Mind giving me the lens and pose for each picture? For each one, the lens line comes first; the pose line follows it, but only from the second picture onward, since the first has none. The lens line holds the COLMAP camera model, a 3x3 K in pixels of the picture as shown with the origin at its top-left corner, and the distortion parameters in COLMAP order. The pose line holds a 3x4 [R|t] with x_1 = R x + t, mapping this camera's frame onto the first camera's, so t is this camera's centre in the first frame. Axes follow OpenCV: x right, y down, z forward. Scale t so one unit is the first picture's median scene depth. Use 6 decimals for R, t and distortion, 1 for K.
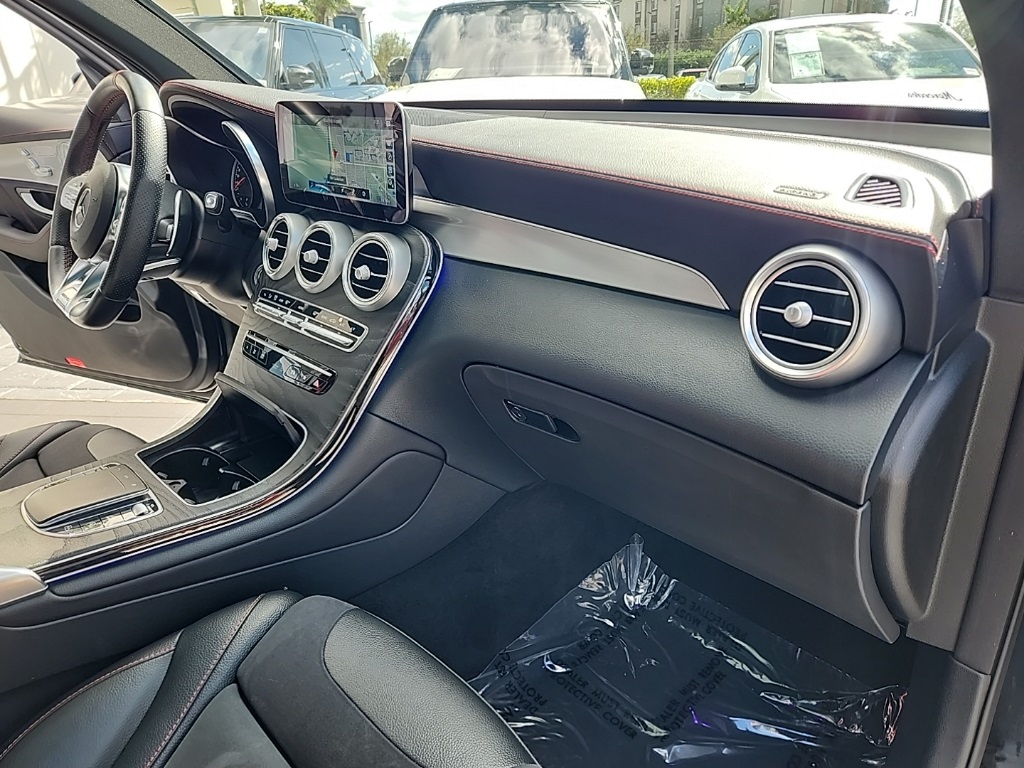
lens RADIAL K [[686.2, 0, 517.9], [0, 686.2, 379.8], [0, 0, 1]] dist [0.067799, -0.058035]
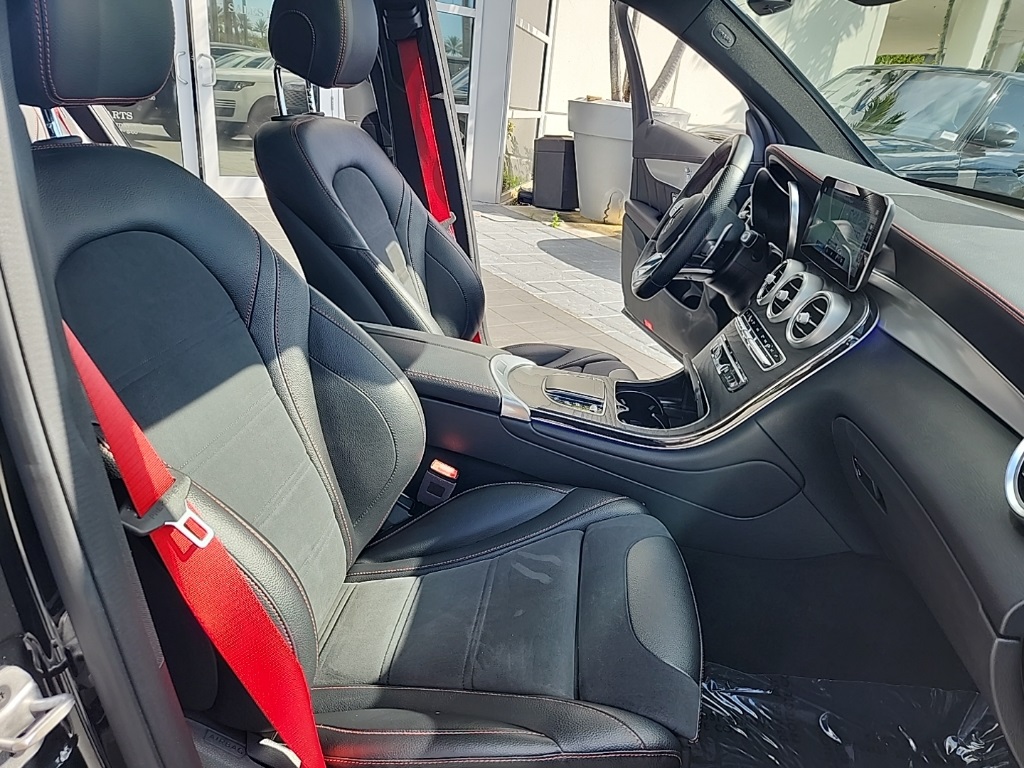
lens RADIAL K [[686.2, 0, 517.9], [0, 686.2, 379.8], [0, 0, 1]] dist [0.067799, -0.058035]
pose [[0.619255, 0.389733, -0.681639, 0.317467], [-0.416404, 0.898994, 0.135713, -0.008676], [0.665681, 0.199796, 0.718993, -0.199954]]
